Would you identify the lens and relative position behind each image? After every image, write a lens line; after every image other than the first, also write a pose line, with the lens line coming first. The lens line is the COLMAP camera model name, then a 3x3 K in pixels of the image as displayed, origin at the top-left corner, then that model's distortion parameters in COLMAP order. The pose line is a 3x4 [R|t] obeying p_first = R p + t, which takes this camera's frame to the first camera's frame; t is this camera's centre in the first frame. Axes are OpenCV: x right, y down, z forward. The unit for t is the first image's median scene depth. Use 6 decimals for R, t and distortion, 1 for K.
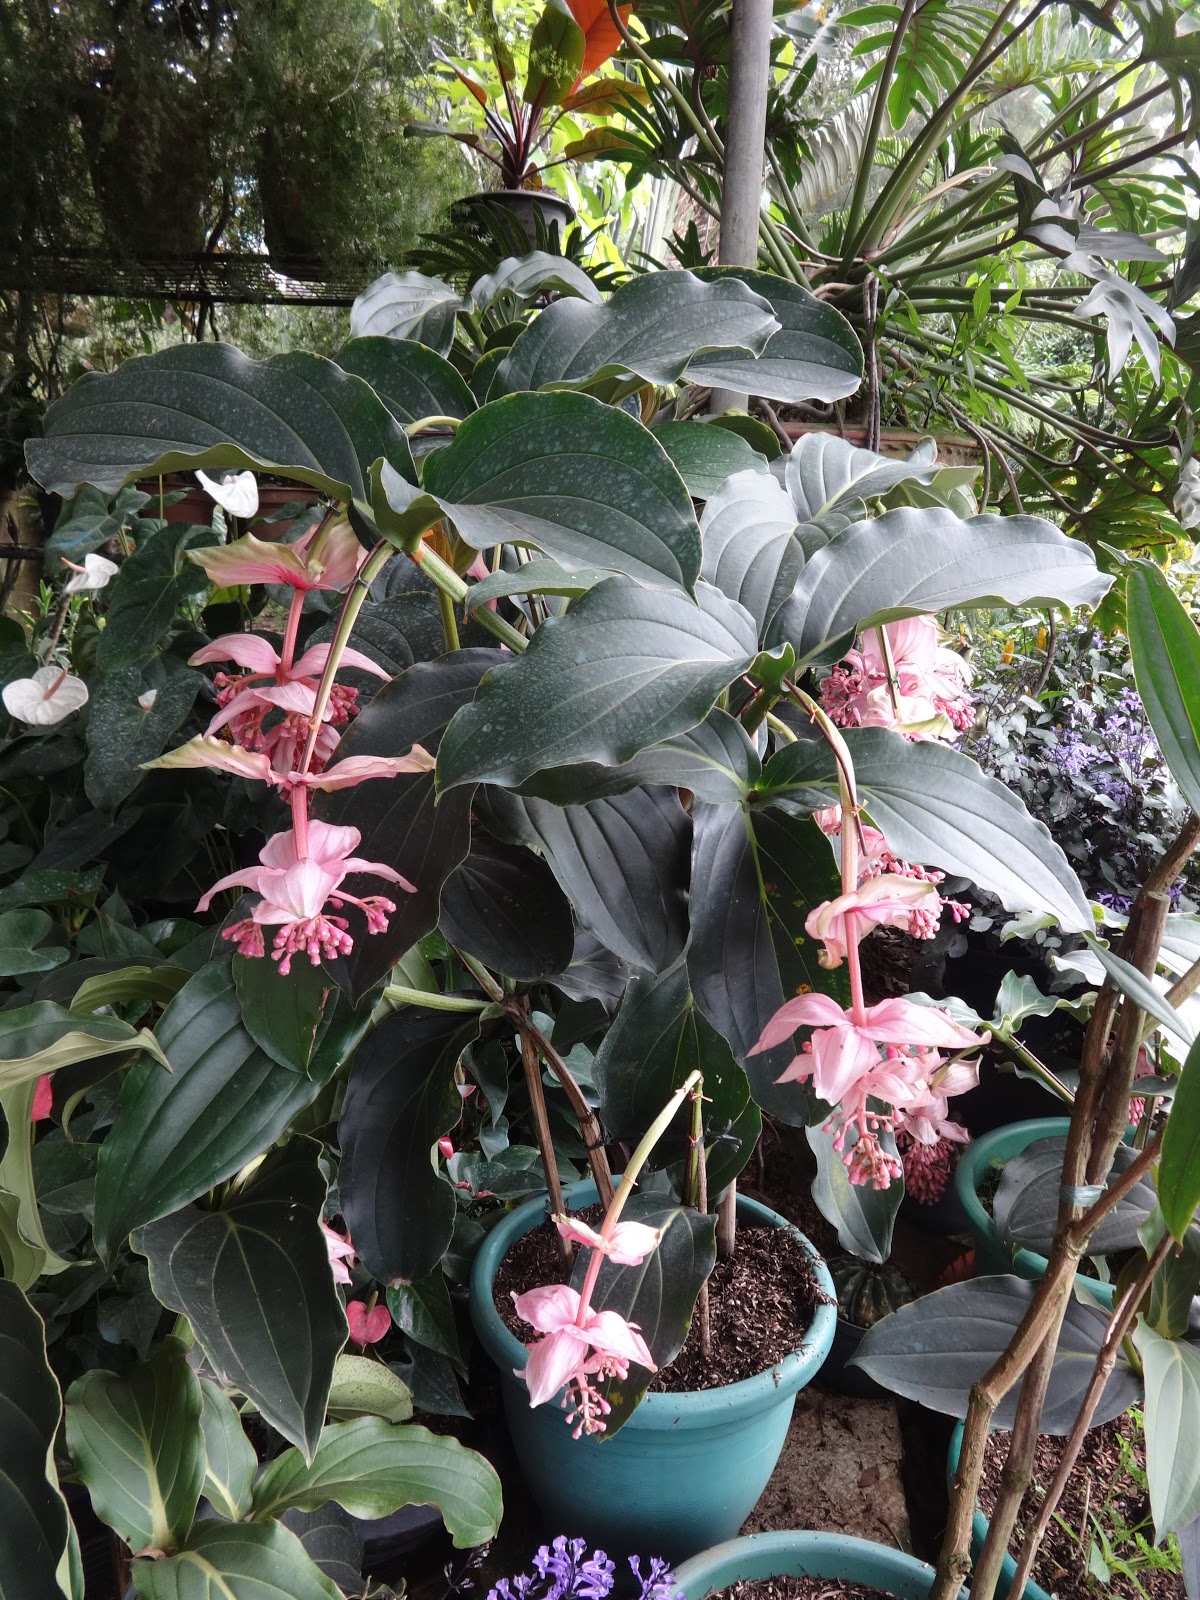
lens RADIAL K [[1036.1, 0, 600.0], [0, 1036.1, 800.0], [0, 0, 1]] dist [-0.057520, 0.001202]
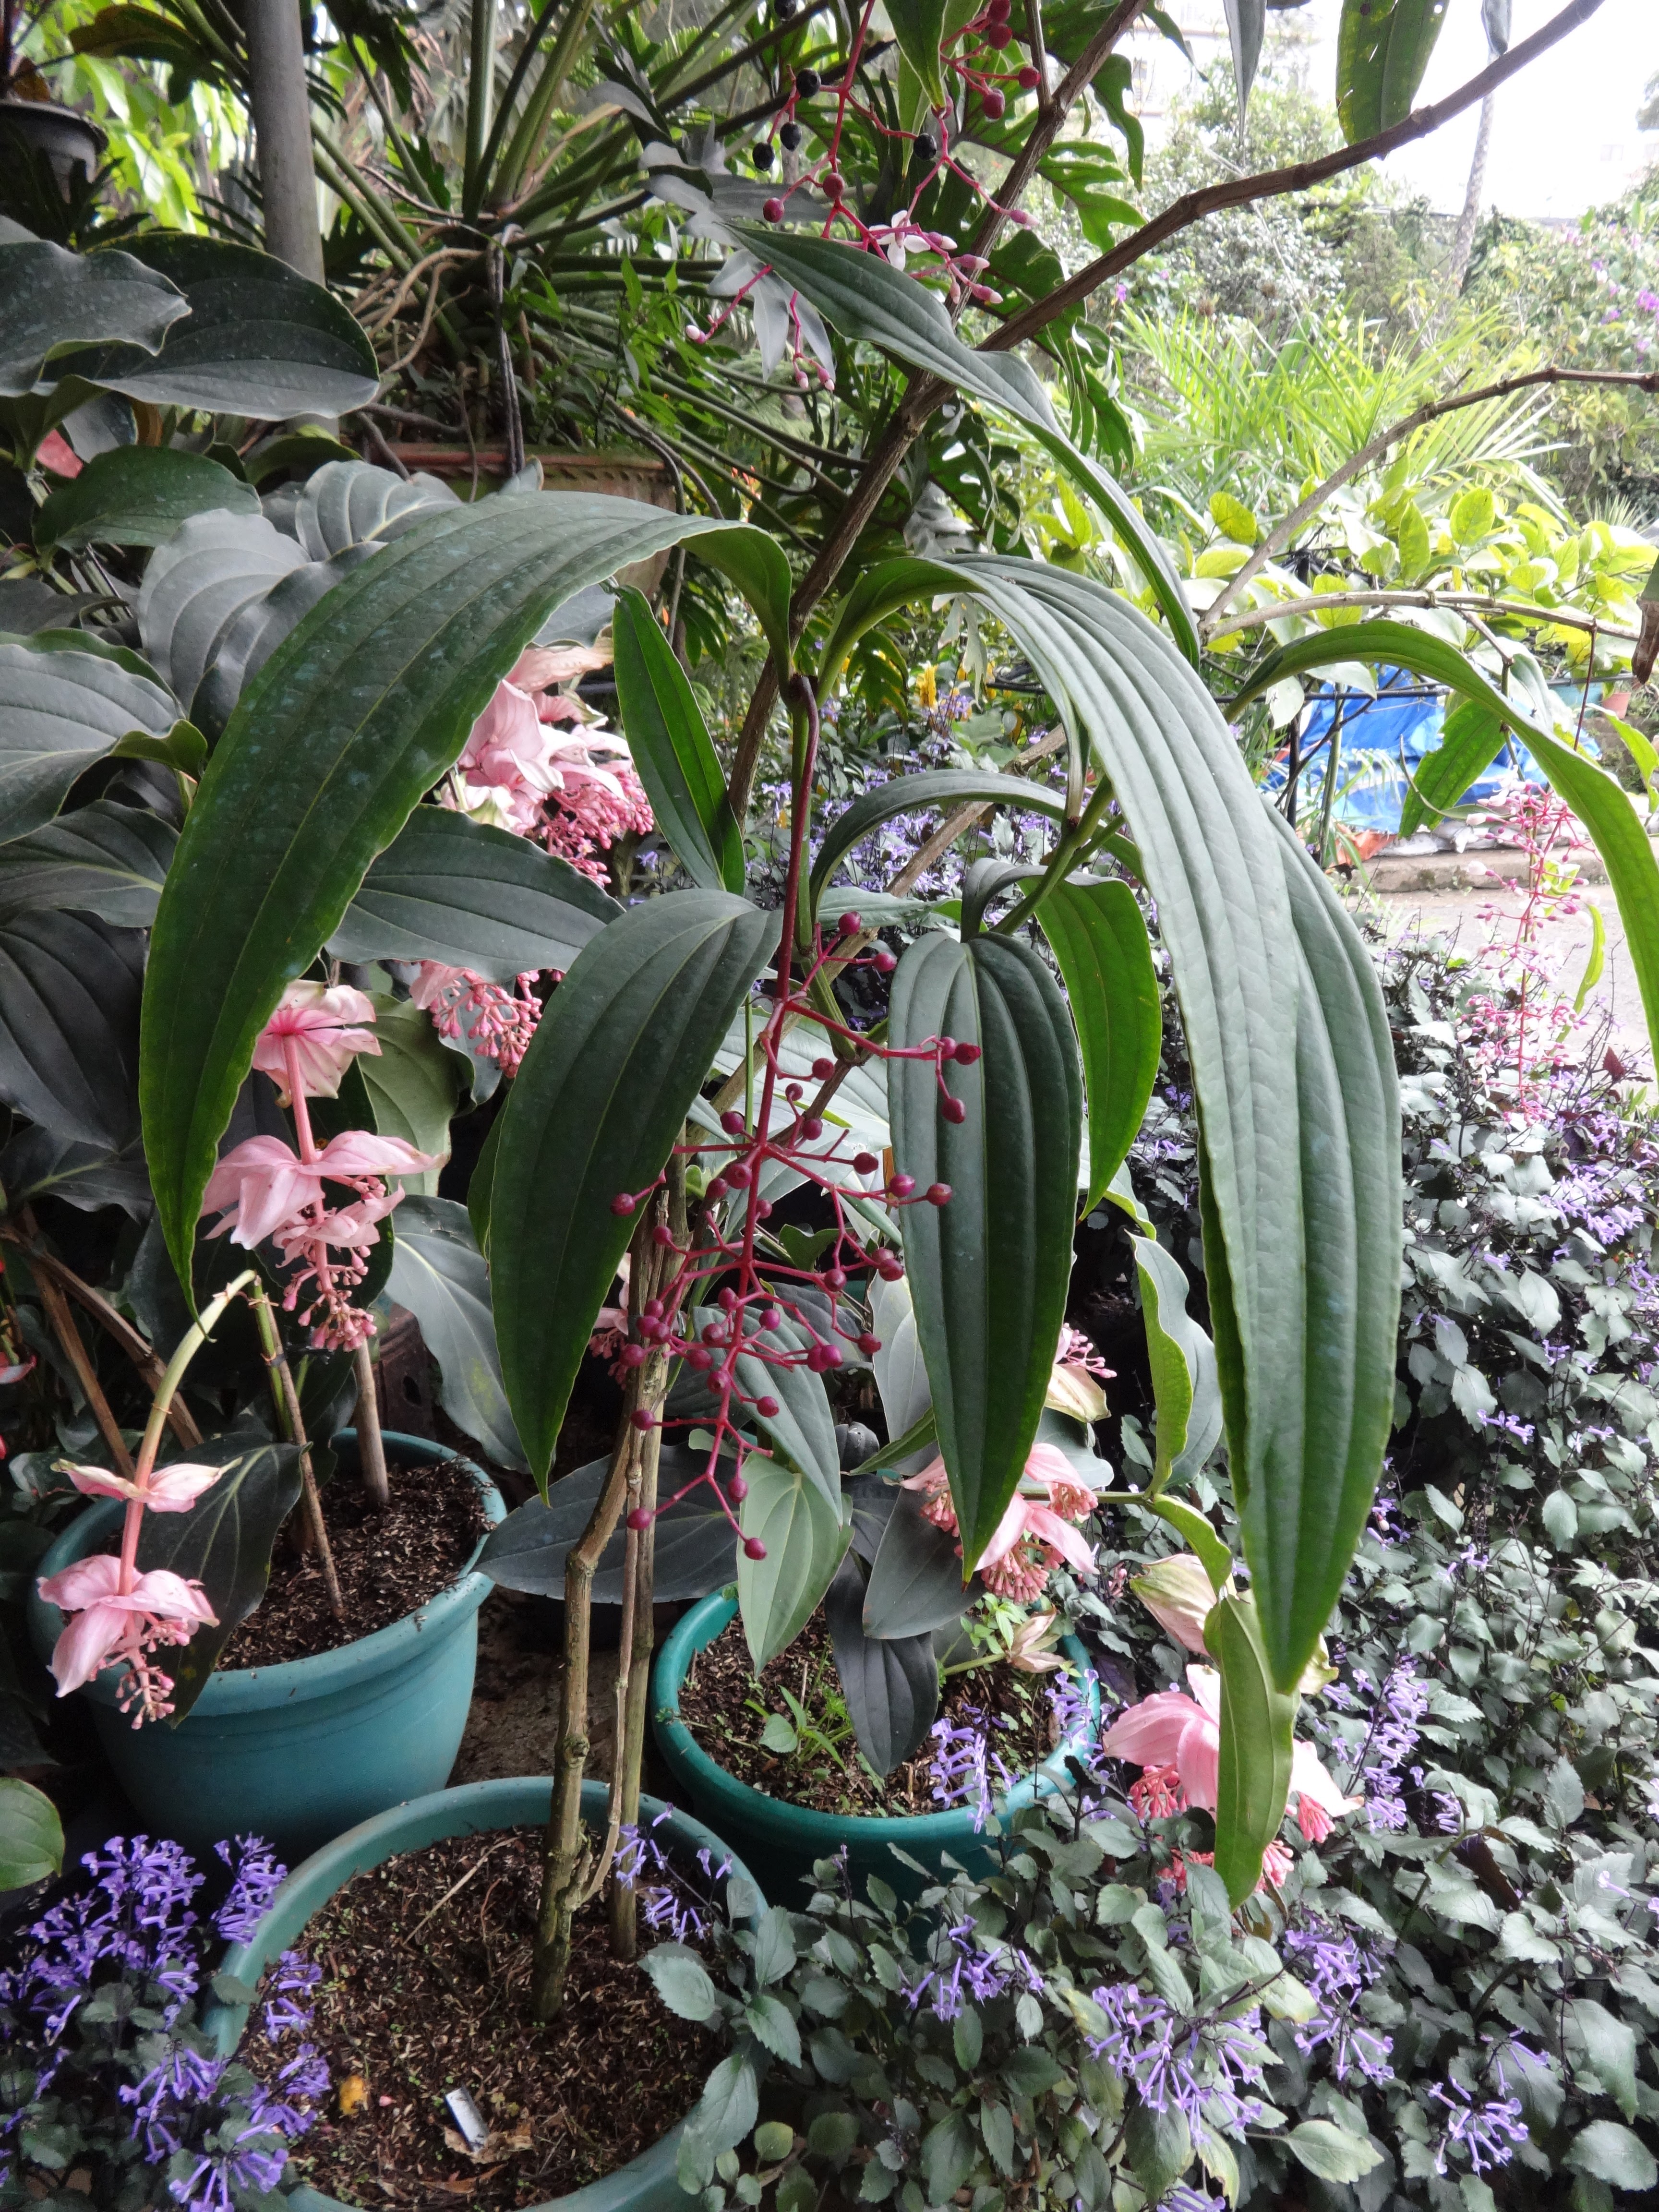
lens RADIAL K [[1432.4, 0, 829.5], [0, 1432.4, 1106.0], [0, 0, 1]] dist [-0.057520, 0.001202]
pose [[0.949071, -0.127254, 0.288219, 0.211873], [0.100453, 0.989279, 0.106003, 0.058832], [-0.298618, -0.071652, 0.951679, -0.179051]]
